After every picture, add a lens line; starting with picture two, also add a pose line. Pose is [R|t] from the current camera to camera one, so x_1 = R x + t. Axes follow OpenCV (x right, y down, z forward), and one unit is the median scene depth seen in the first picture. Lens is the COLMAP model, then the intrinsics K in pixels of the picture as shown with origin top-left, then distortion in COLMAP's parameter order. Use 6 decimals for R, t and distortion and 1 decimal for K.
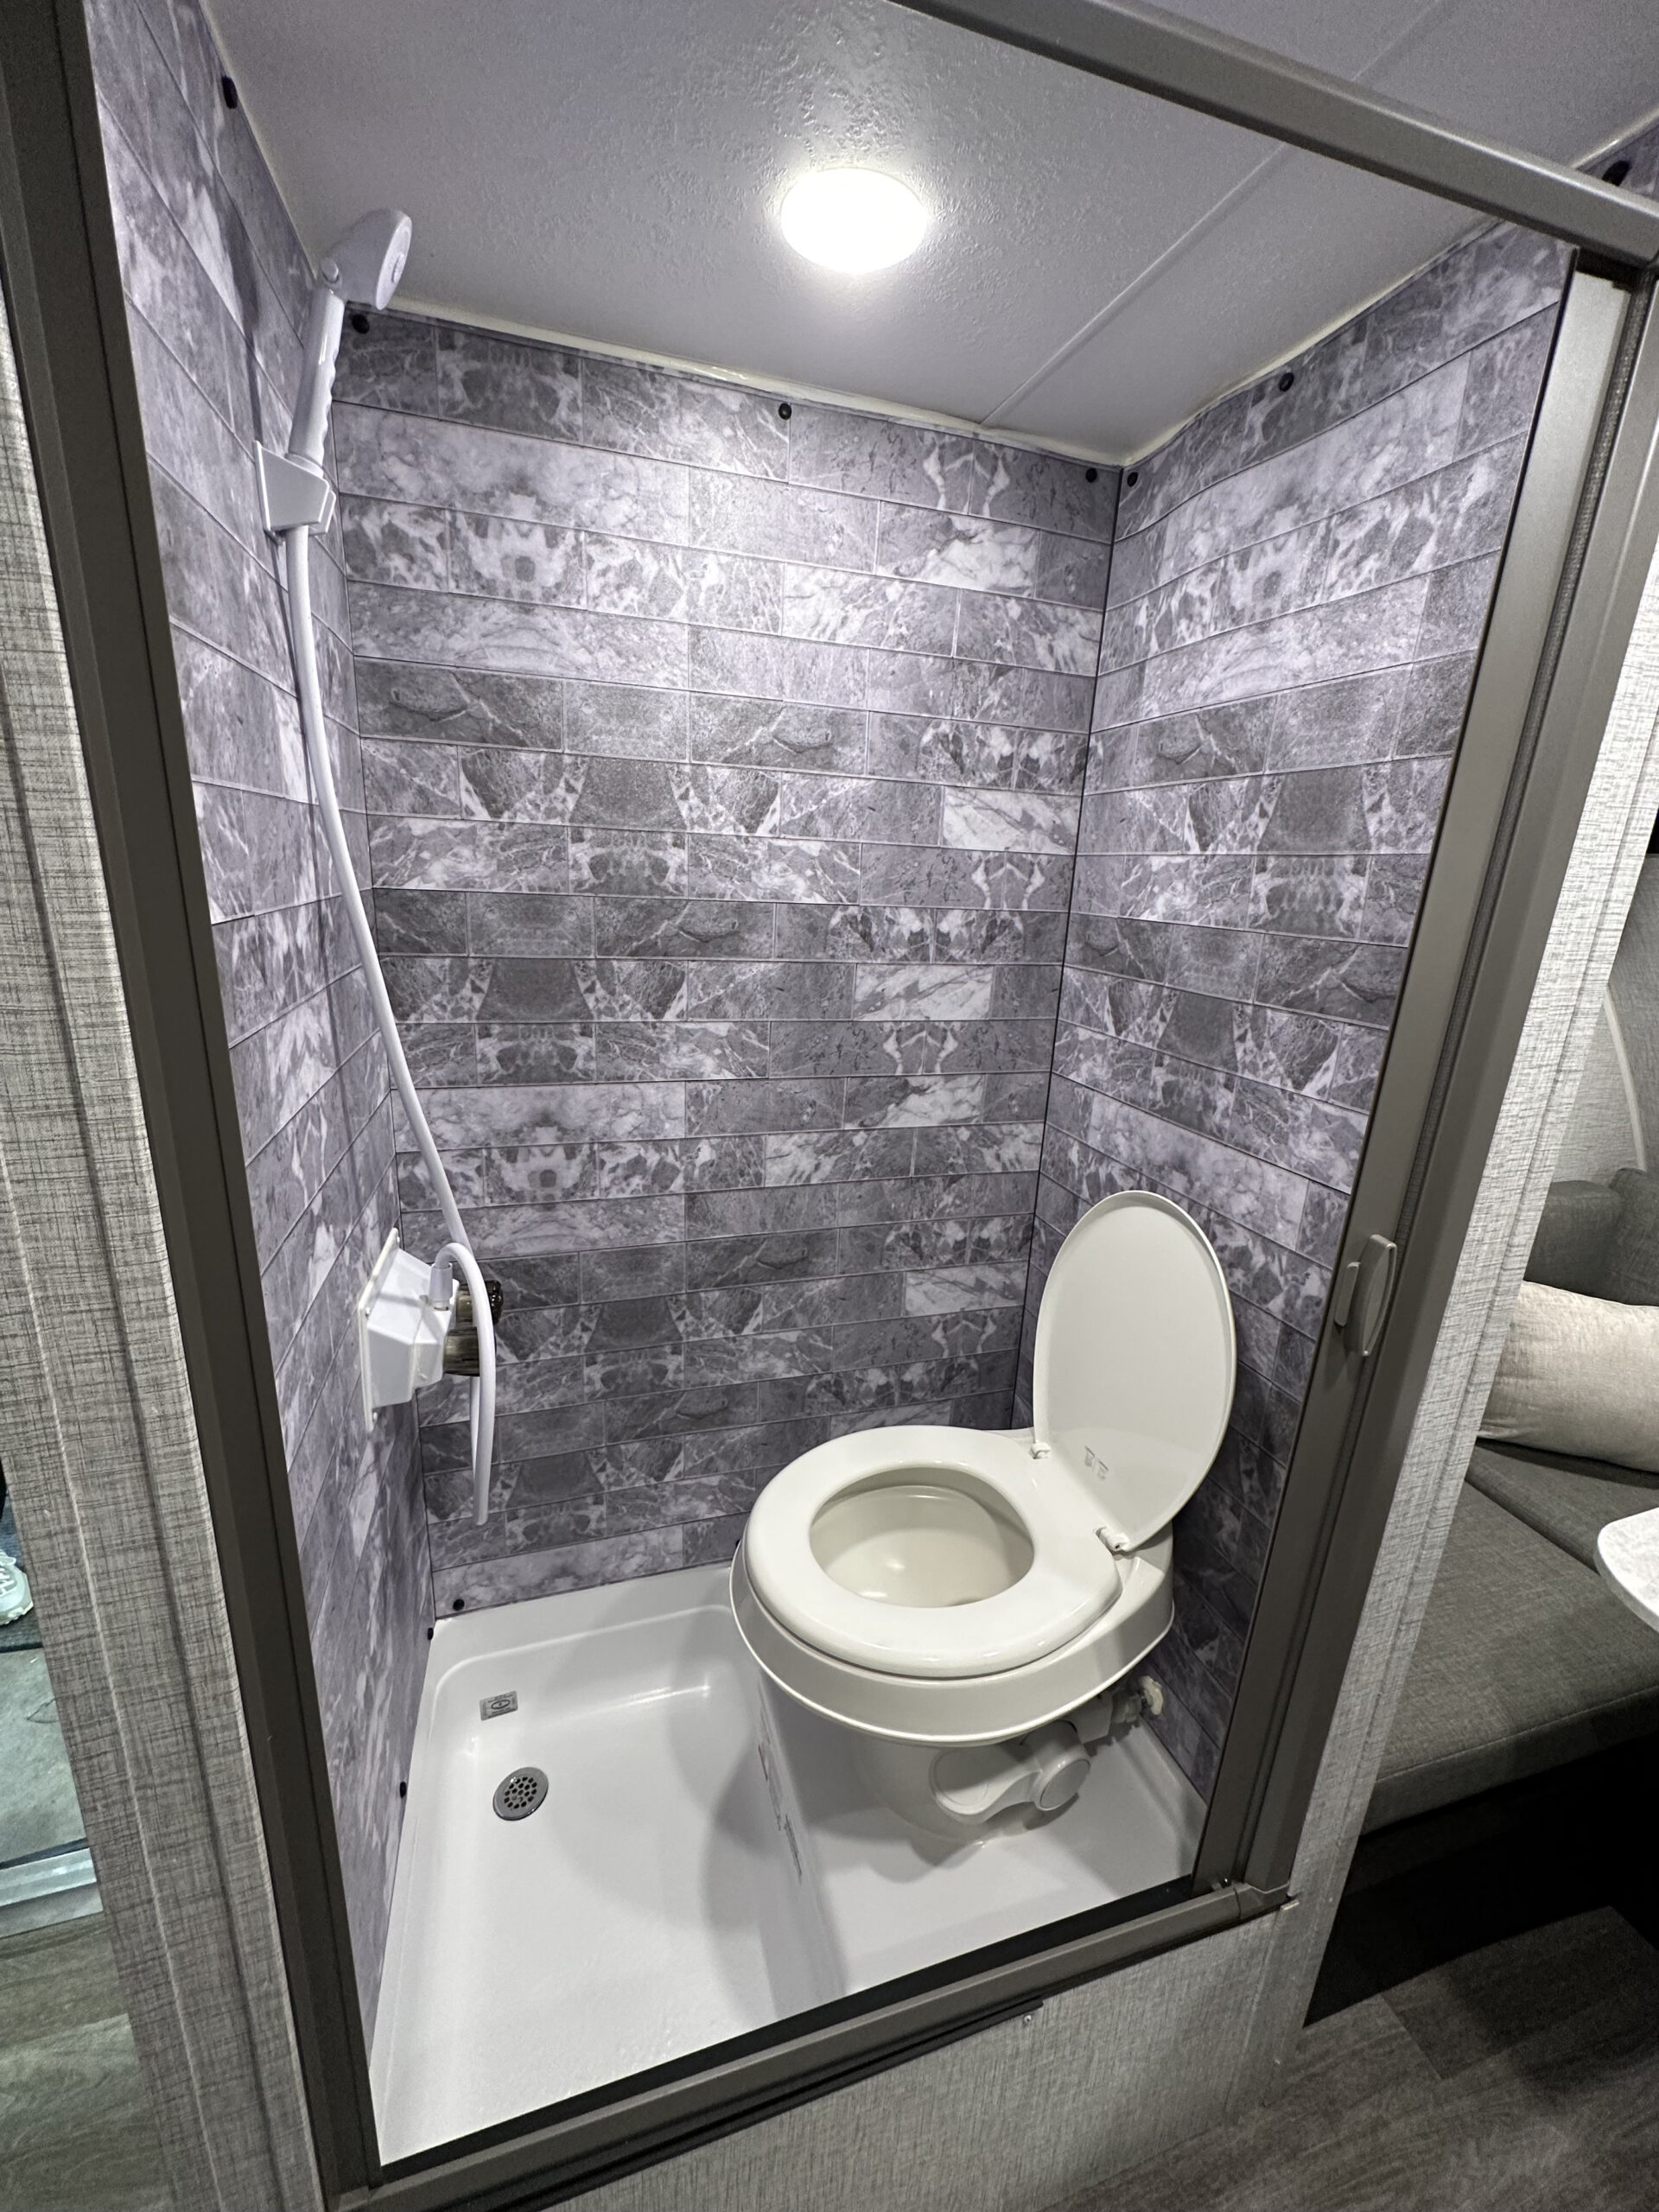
lens RADIAL K [[903.1, 0, 798.1], [0, 903.1, 1098.7], [0, 0, 1]] dist [-0.001738, 0.000518]
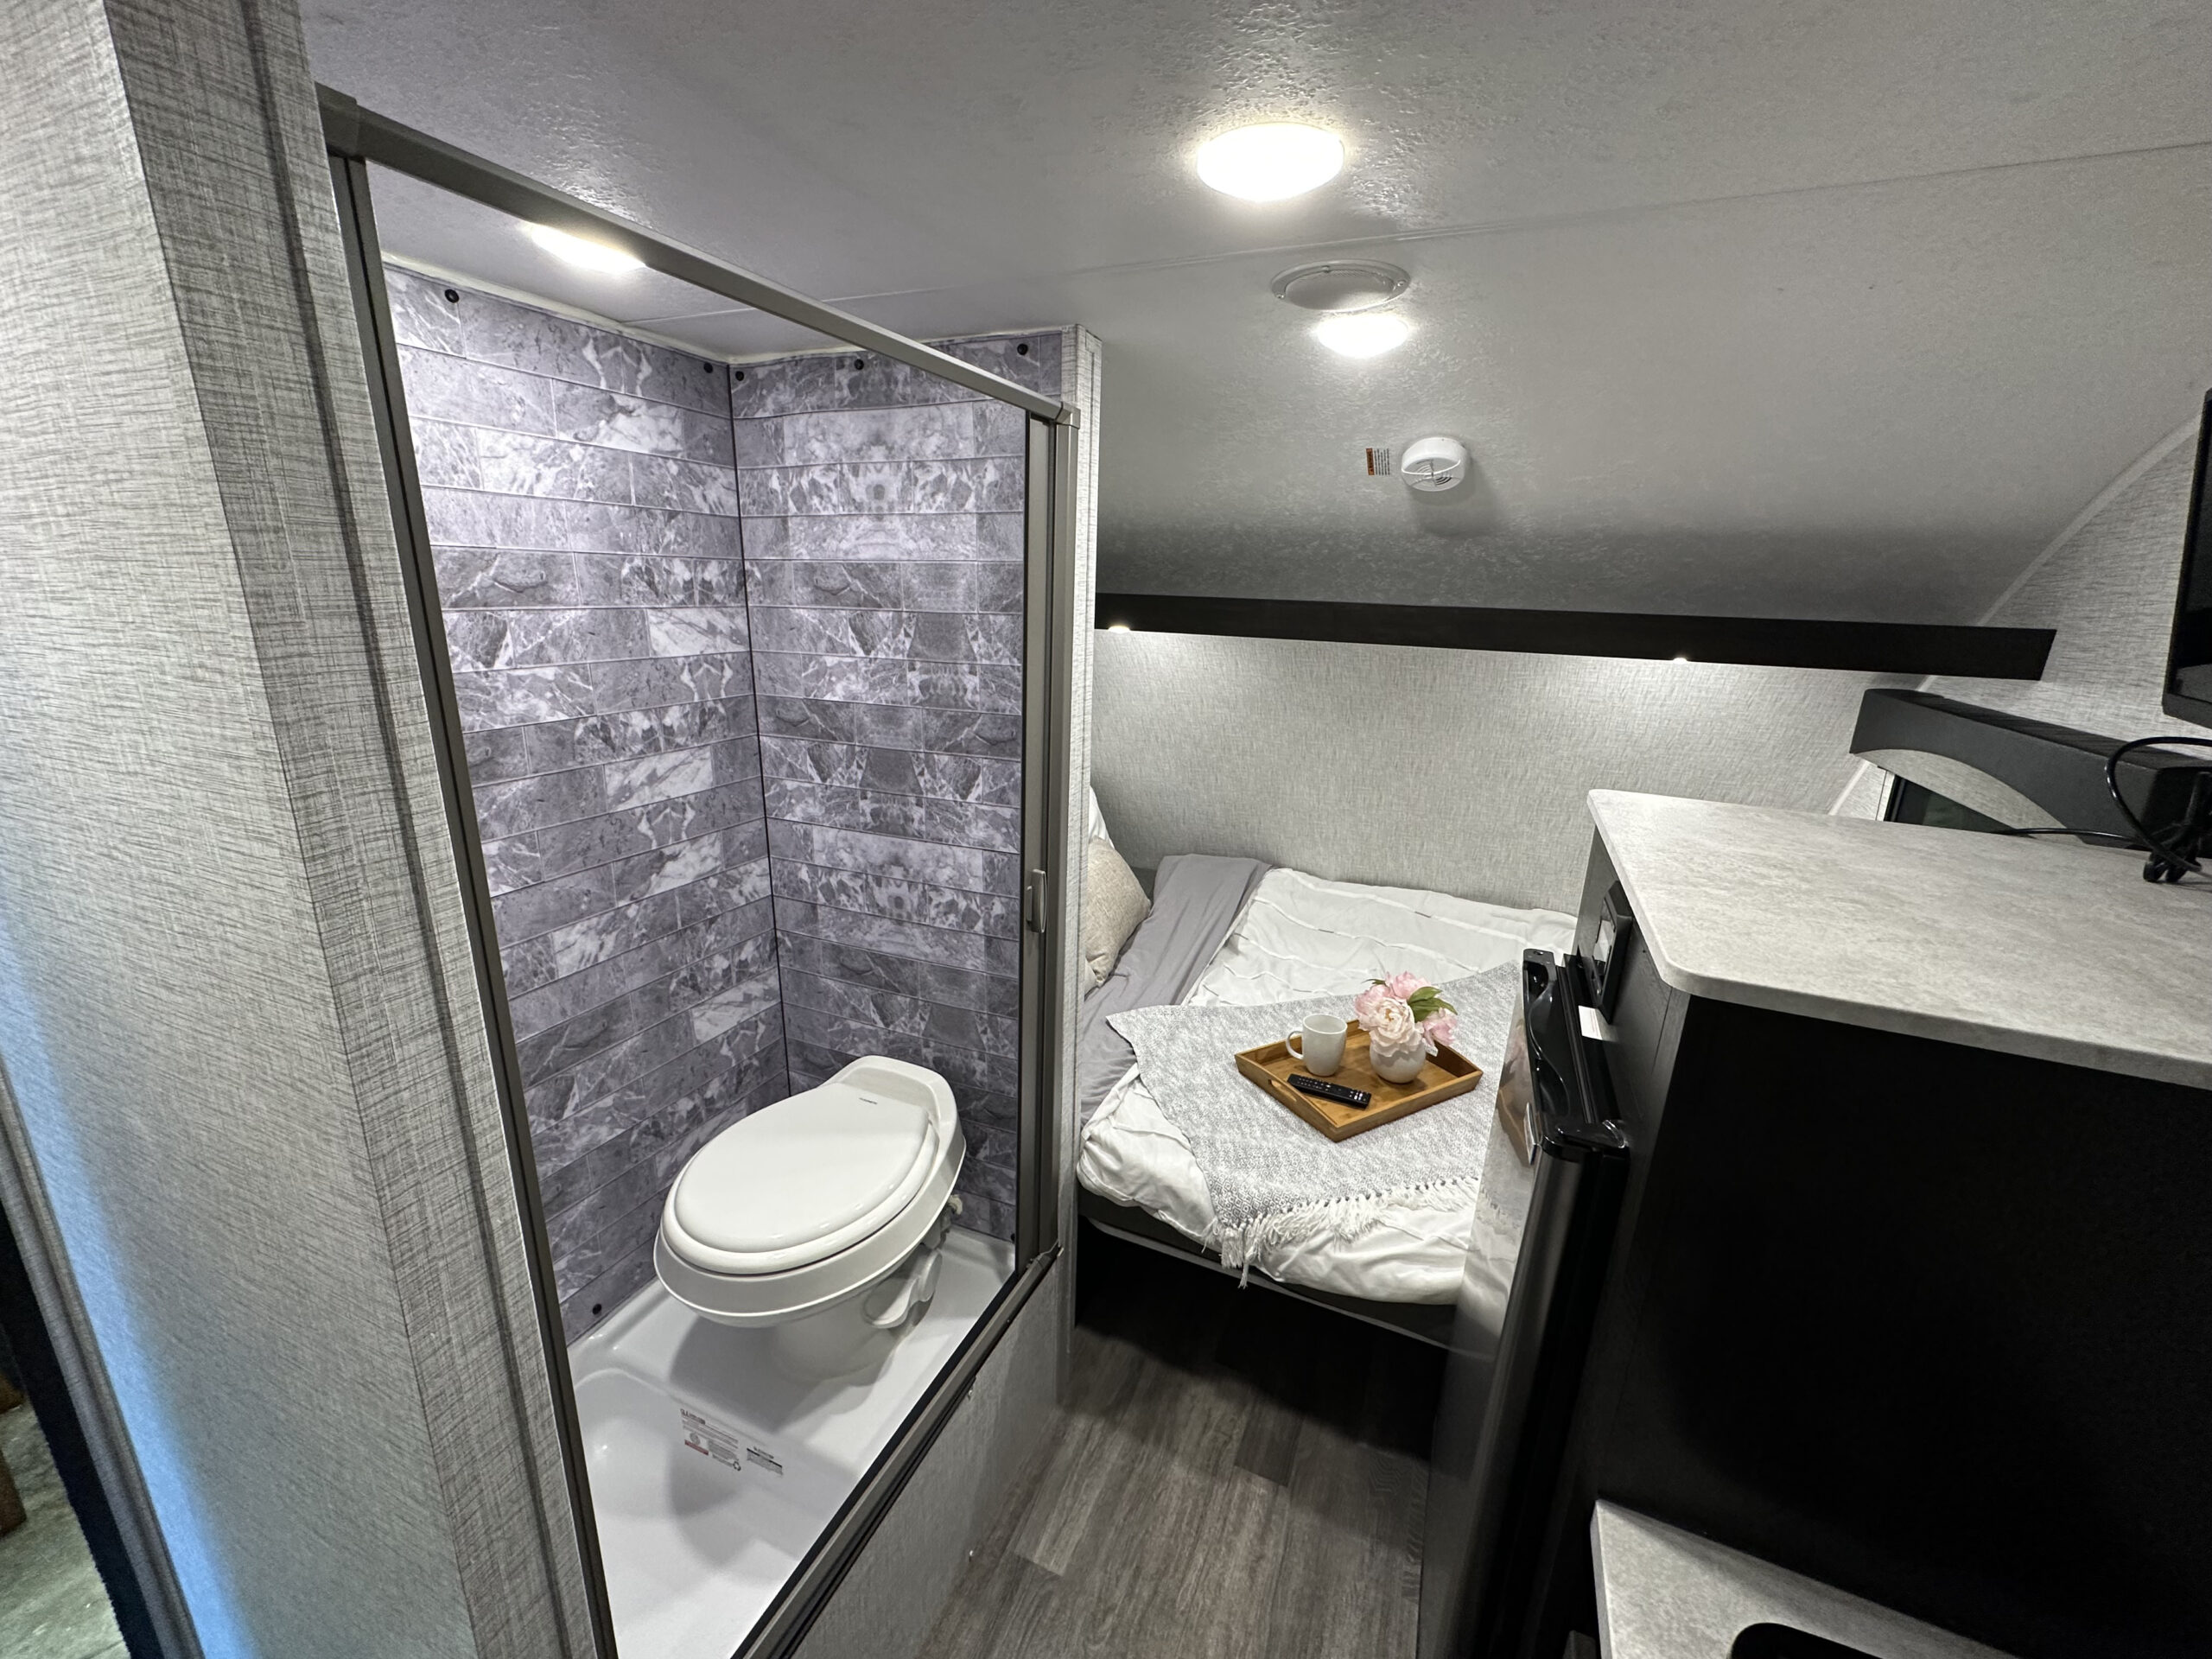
lens RADIAL K [[887.1, 0, 1104.6], [0, 887.1, 830.0], [0, 0, 1]] dist [-0.000864, 0.000216]
pose [[0.661111, -0.232725, 0.713282, -0.363340], [0.206337, 0.970415, 0.125375, -0.084352], [-0.721358, 0.064290, 0.689572, -0.252646]]
